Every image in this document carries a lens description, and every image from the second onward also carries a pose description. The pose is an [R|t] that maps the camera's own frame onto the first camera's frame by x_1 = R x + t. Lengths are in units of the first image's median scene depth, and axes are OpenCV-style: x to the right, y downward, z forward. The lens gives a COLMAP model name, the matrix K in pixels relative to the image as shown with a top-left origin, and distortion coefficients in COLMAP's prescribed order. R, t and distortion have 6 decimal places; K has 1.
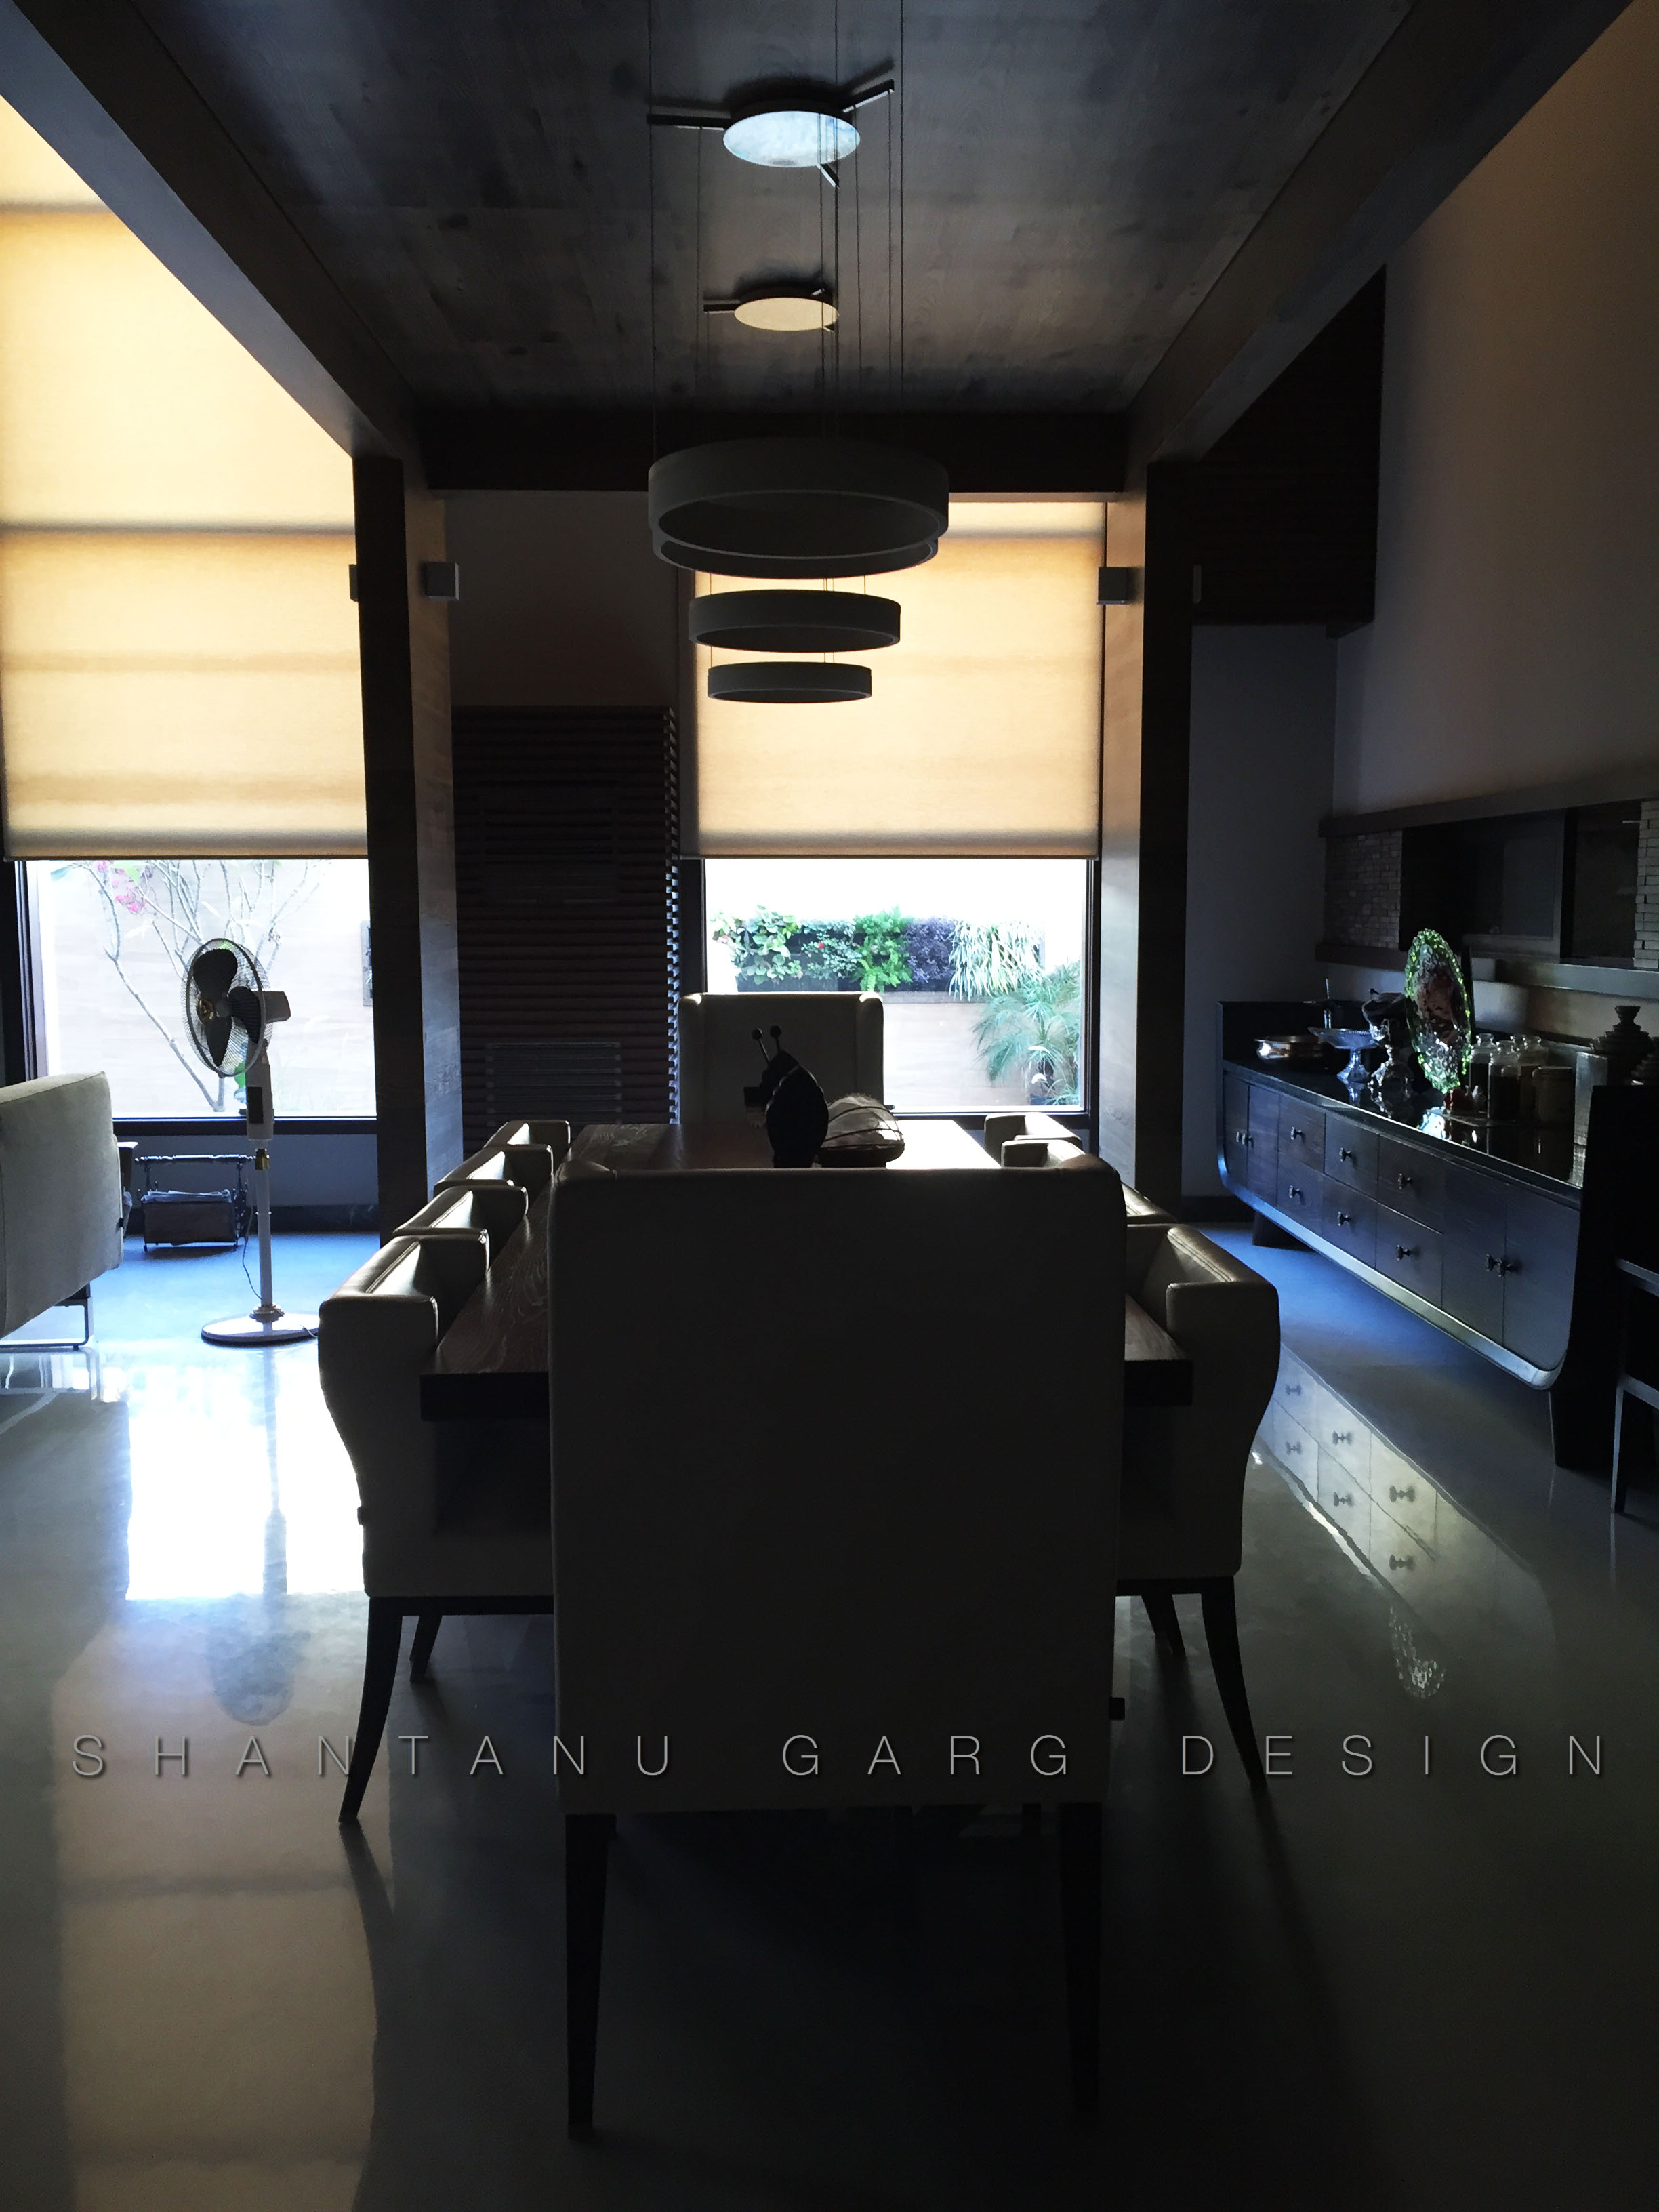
lens RADIAL K [[1882.7, 0, 851.3], [0, 1882.7, 1112.5], [0, 0, 1]] dist [0.089873, -0.122076]
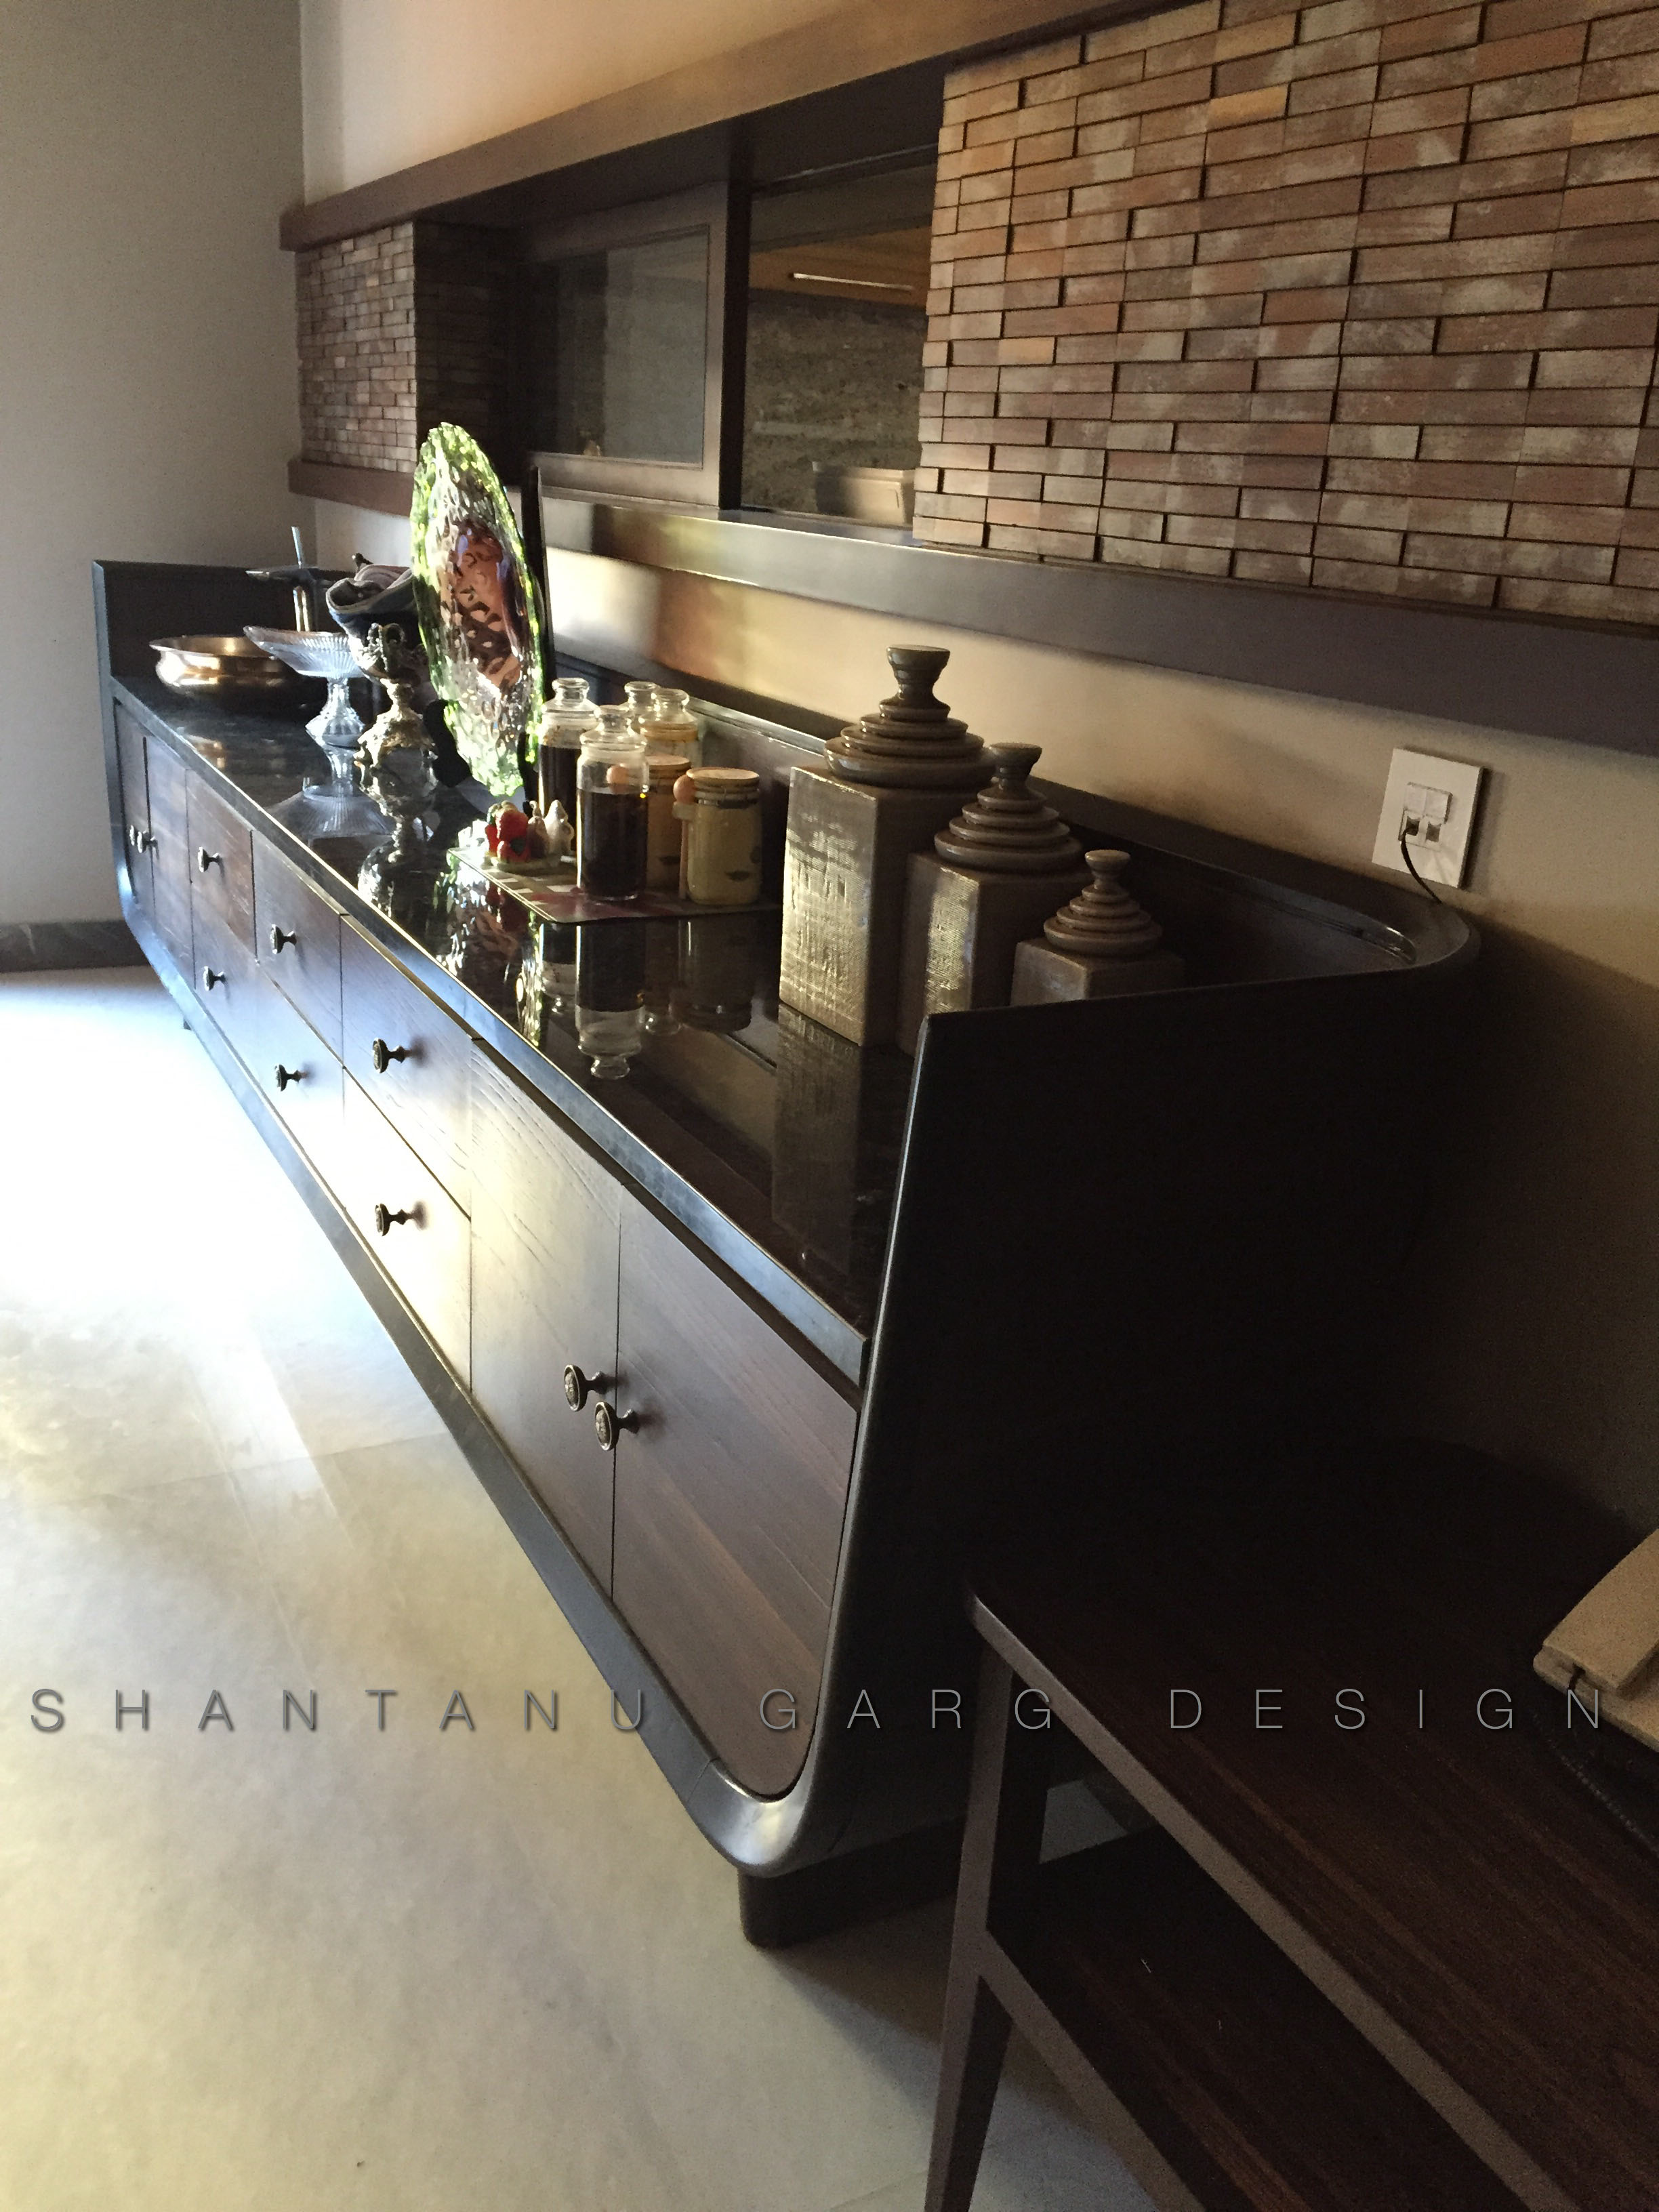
lens RADIAL K [[1882.7, 0, 851.3], [0, 1882.7, 1112.5], [0, 0, 1]] dist [0.089873, -0.122076]
pose [[0.900294, -0.082095, 0.427470, 0.180489], [-0.016776, 0.974780, 0.222537, -0.038992], [-0.434959, -0.207520, 0.876211, 0.520388]]
